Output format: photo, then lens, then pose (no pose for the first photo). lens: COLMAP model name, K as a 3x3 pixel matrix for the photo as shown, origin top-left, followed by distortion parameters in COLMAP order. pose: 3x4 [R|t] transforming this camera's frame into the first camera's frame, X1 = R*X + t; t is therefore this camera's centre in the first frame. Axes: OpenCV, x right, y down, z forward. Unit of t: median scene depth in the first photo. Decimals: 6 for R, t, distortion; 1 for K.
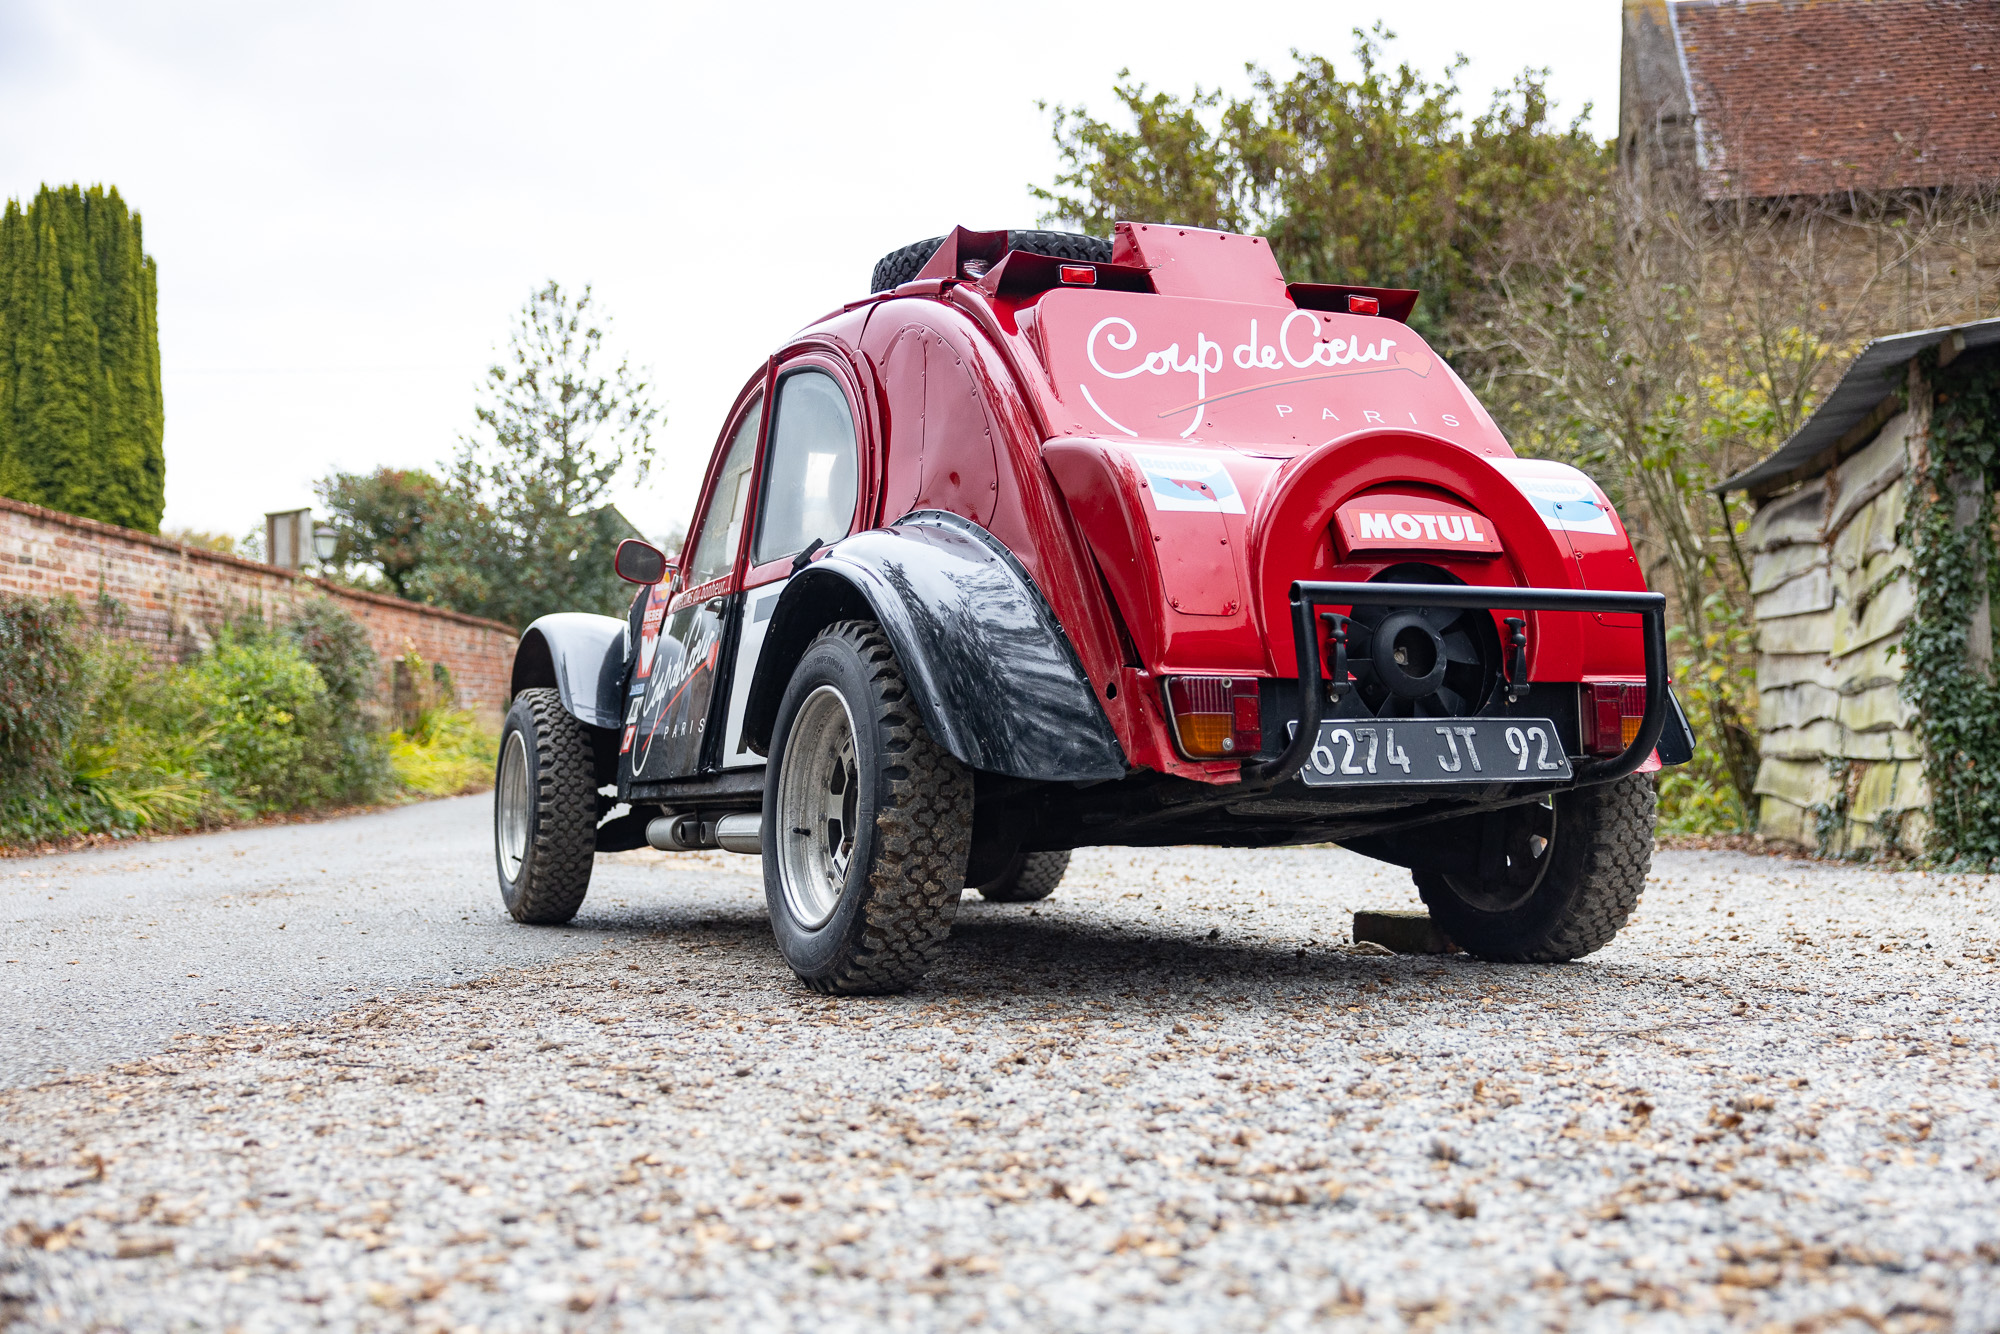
lens RADIAL K [[2148.0, 0, 1000.0], [0, 2148.0, 667.0], [0, 0, 1]] dist [0.007051, -0.004138]
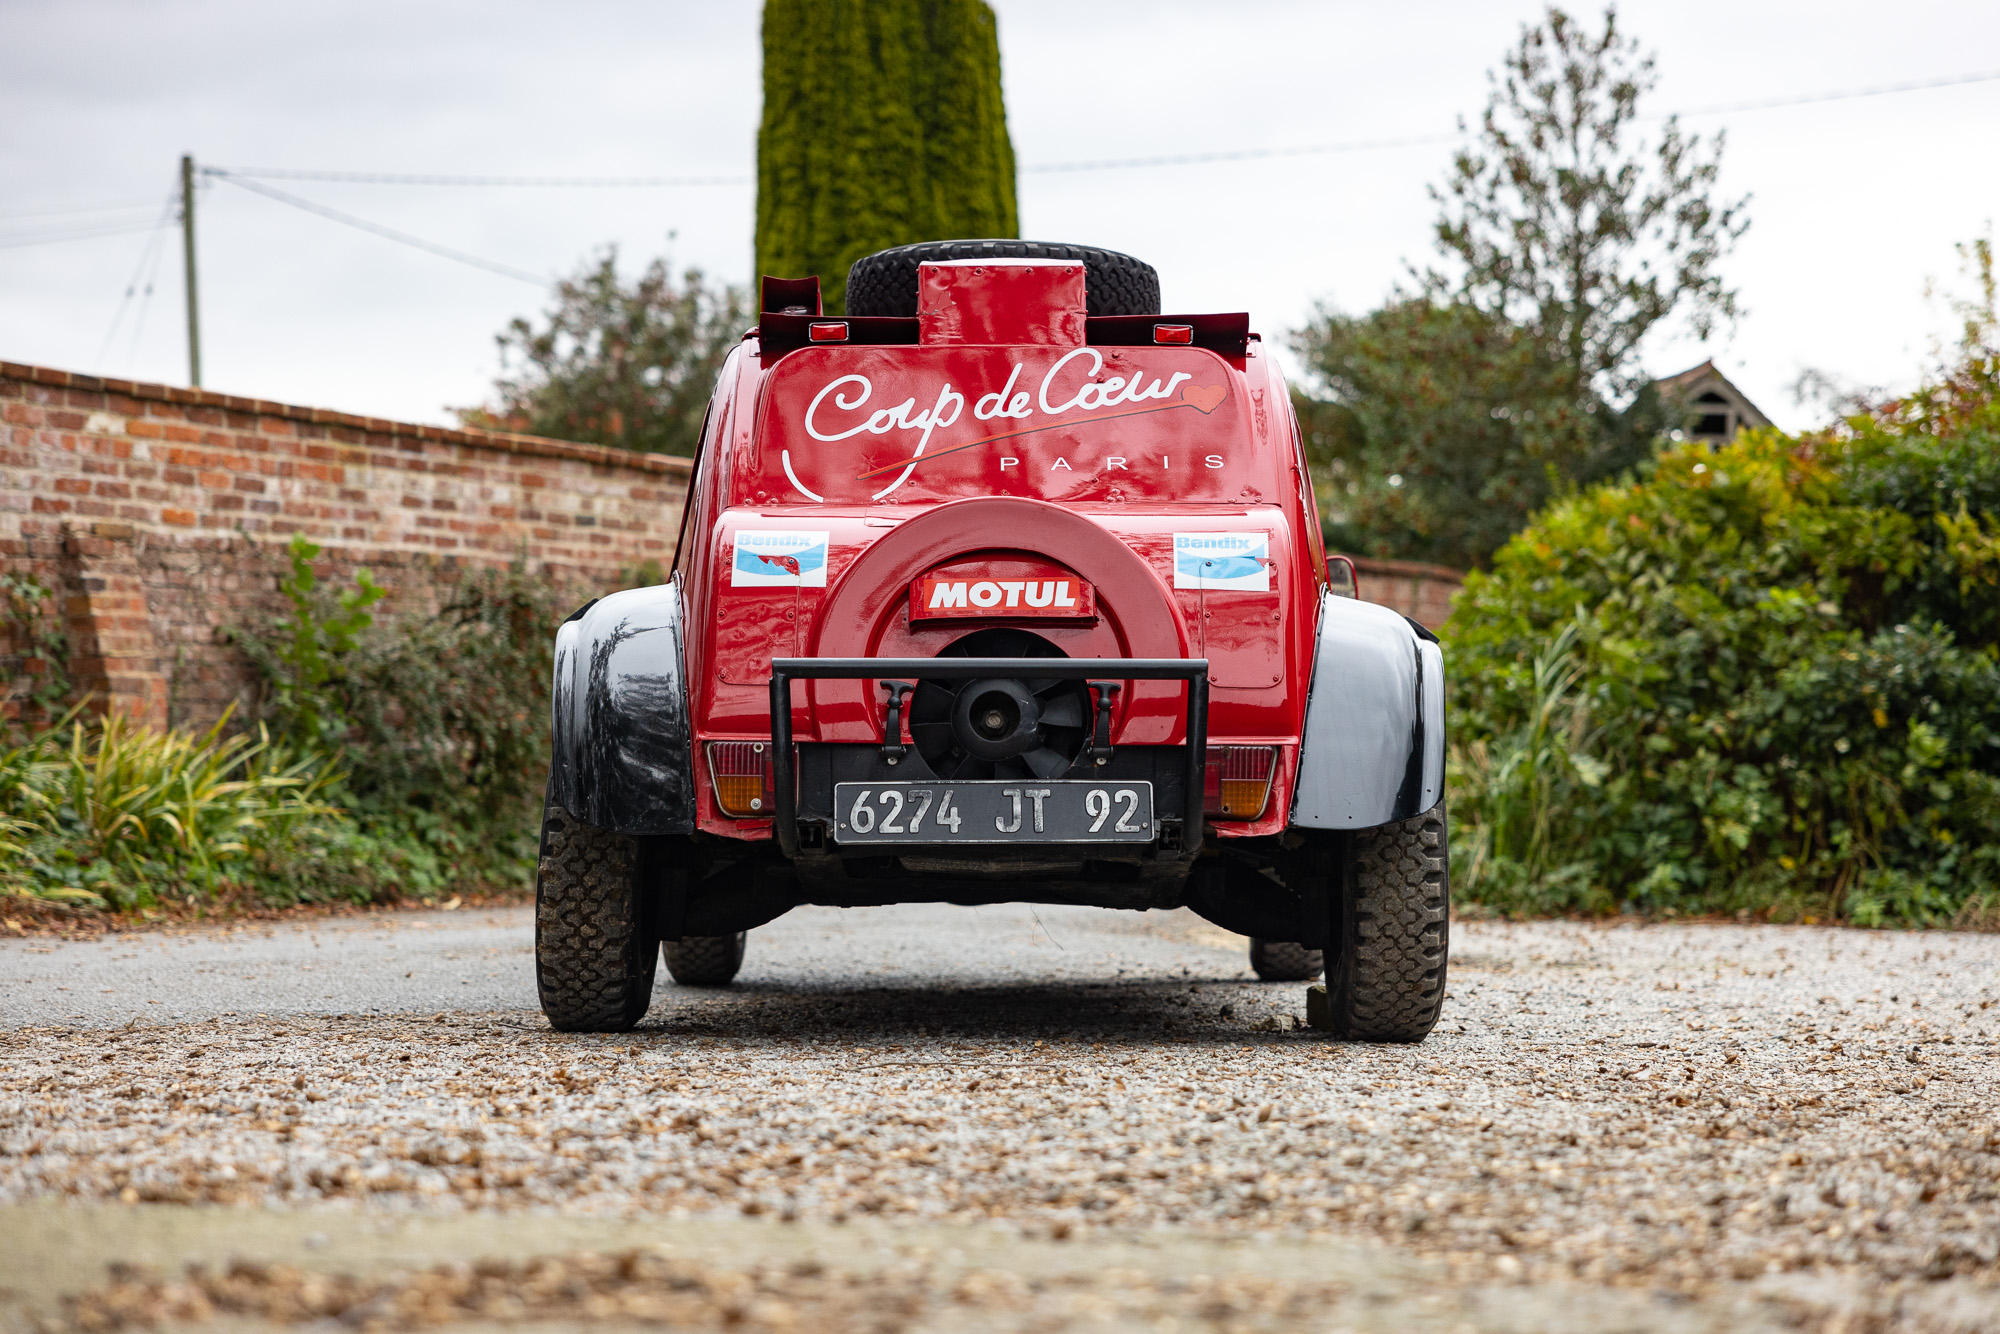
lens RADIAL K [[3945.6, 0, 1000.0], [0, 3945.6, 667.0], [0, 0, 1]] dist [0.020049, 0.176964]
pose [[0.902915, -0.001255, -0.429818, 0.333199], [0.007623, 0.999885, 0.013094, -0.018250], [0.429753, -0.015100, 0.902820, -0.234156]]
